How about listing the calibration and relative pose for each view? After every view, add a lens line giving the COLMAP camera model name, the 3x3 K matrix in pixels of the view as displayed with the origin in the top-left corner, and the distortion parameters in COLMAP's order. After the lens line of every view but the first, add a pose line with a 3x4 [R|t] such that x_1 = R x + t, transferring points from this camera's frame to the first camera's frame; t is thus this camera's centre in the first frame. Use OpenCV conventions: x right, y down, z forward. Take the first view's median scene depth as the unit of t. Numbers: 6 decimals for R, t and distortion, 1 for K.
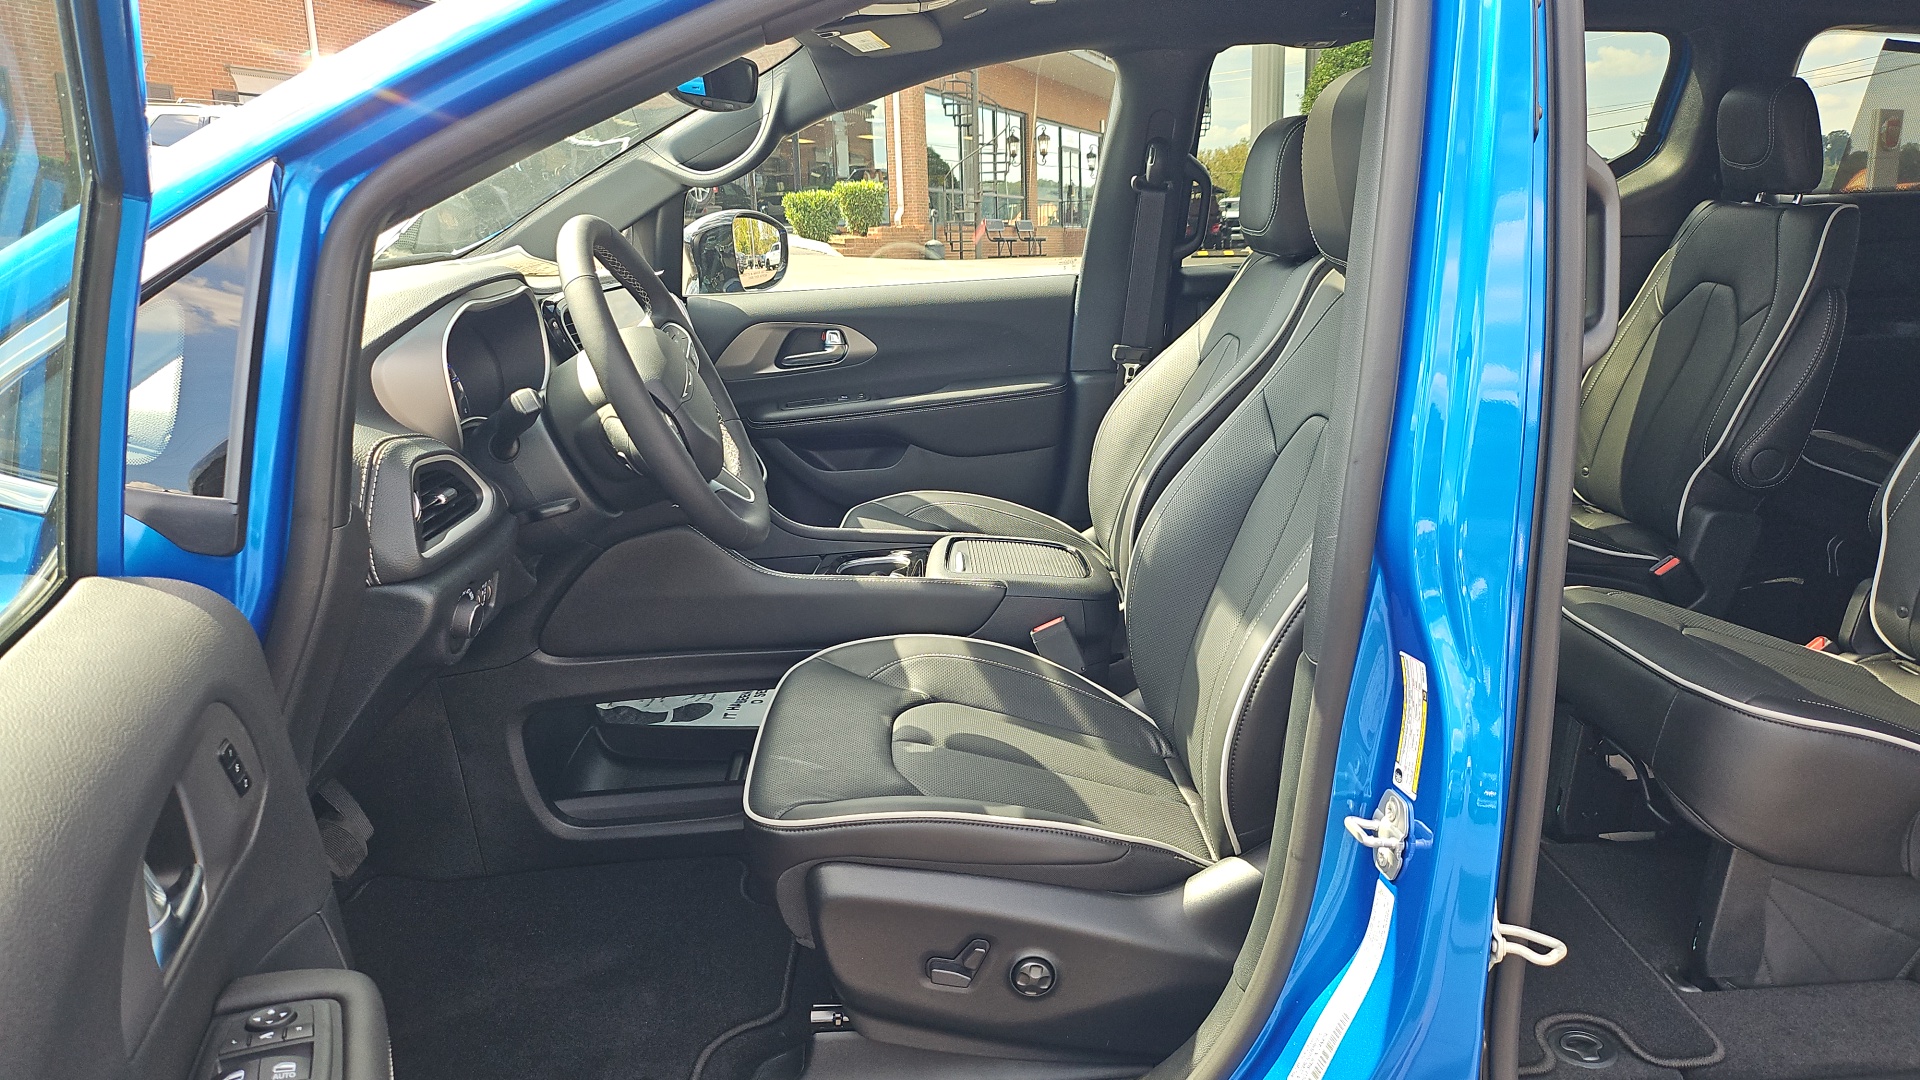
lens RADIAL K [[1354.7, 0, 966.4], [0, 1354.7, 535.5], [0, 0, 1]] dist [0.035415, -0.004486]
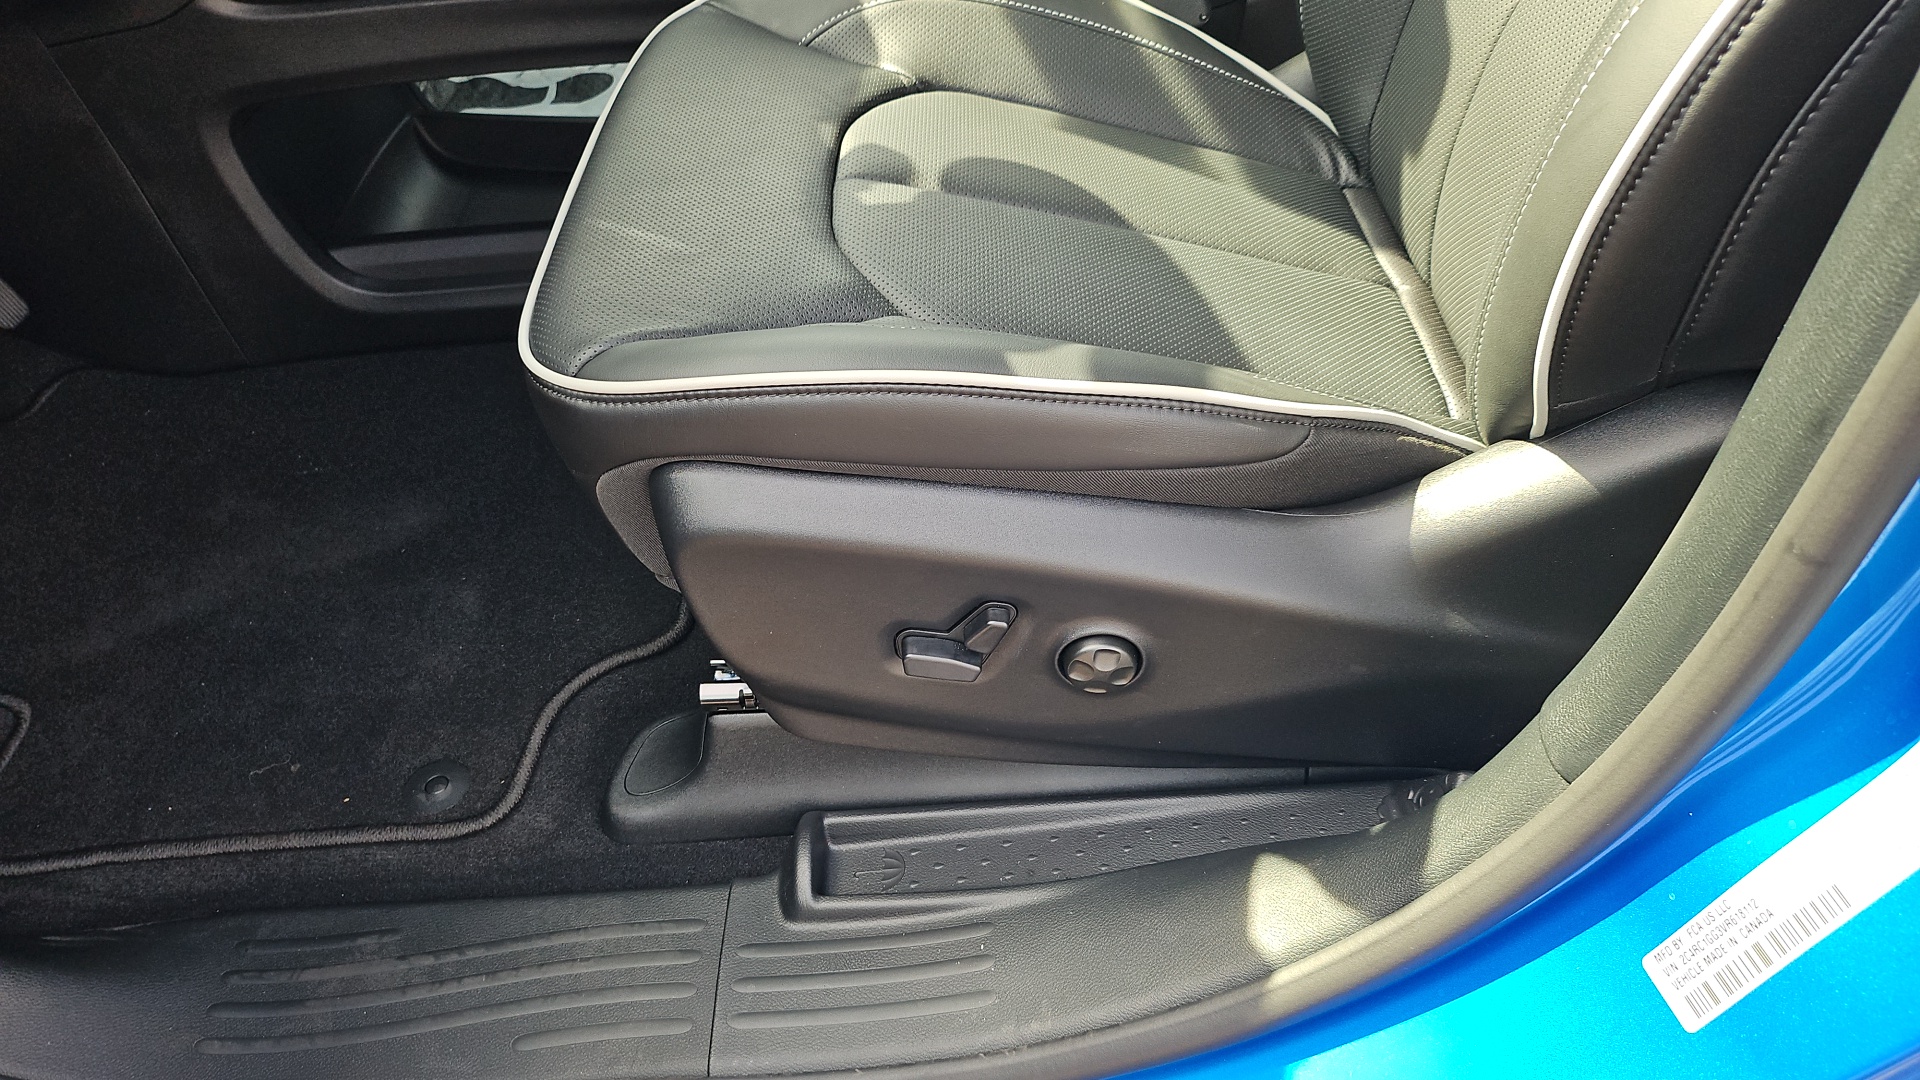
lens RADIAL K [[1354.7, 0, 966.4], [0, 1354.7, 535.5], [0, 0, 1]] dist [0.035415, -0.004486]
pose [[0.999173, 0.003182, -0.040540, 0.016602], [0.015659, 0.889943, 0.455802, 0.038887], [0.037529, -0.456060, 0.889157, 0.494816]]
